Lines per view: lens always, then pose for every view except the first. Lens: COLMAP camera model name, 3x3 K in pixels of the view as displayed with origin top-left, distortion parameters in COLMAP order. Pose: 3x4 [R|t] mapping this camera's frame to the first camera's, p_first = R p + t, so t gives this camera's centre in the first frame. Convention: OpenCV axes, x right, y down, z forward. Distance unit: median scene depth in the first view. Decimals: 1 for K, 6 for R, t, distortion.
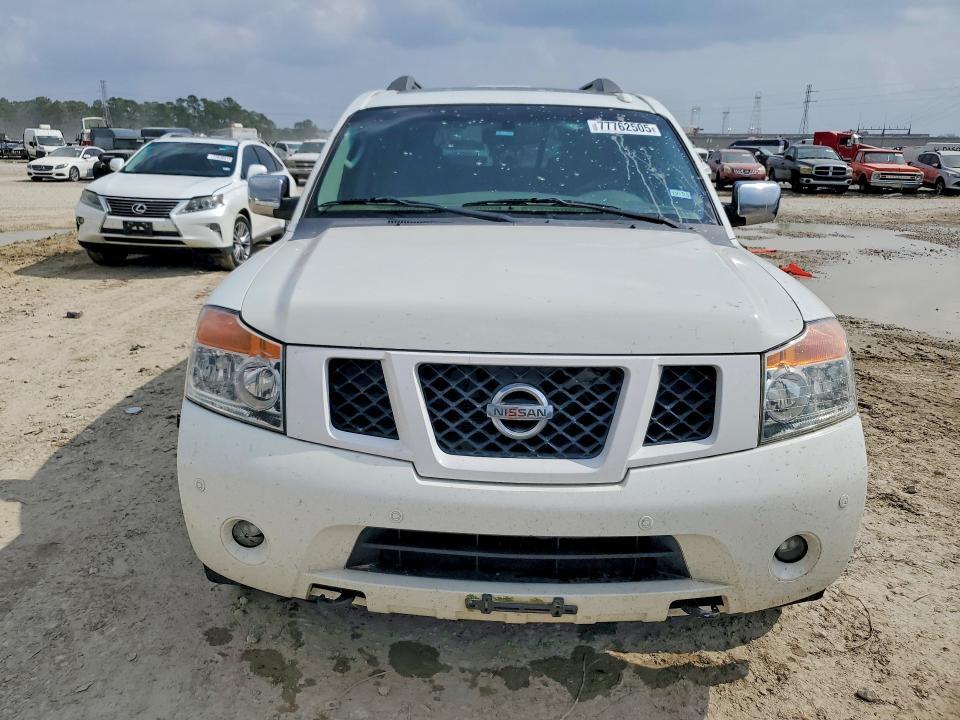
lens RADIAL K [[832.0, 0, 480.0], [0, 832.0, 360.0], [0, 0, 1]] dist [0.009953, 0.002195]
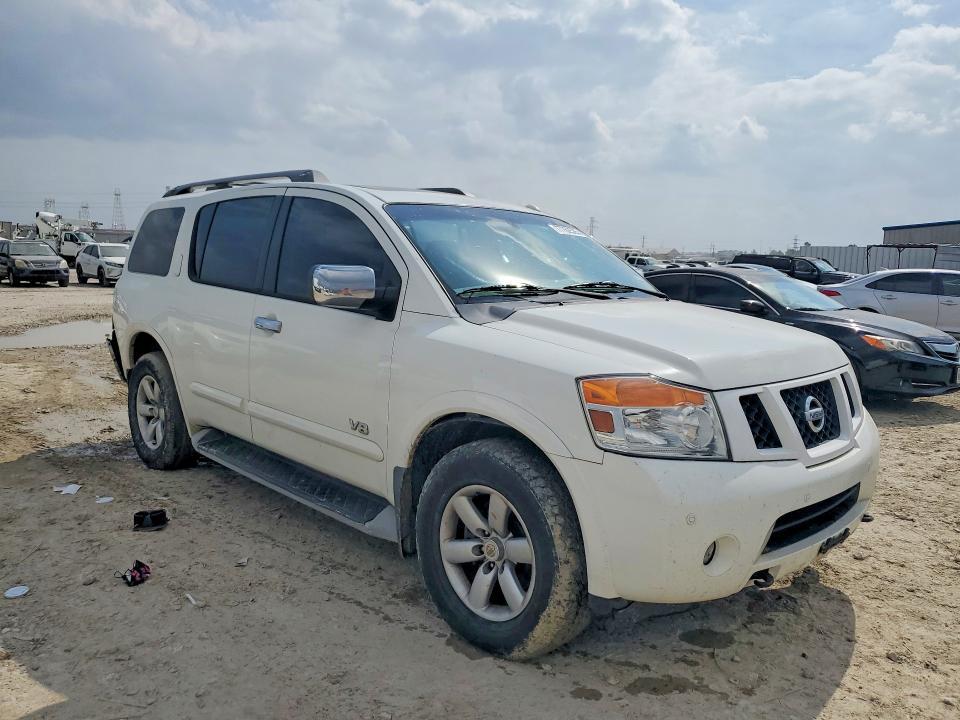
lens RADIAL K [[832.0, 0, 480.0], [0, 832.0, 360.0], [0, 0, 1]] dist [0.009953, 0.002195]
pose [[0.649609, -0.089991, 0.754924, -1.380088], [0.173837, 0.984246, -0.032258, -0.084479], [-0.740128, 0.152189, 0.655019, 0.416596]]
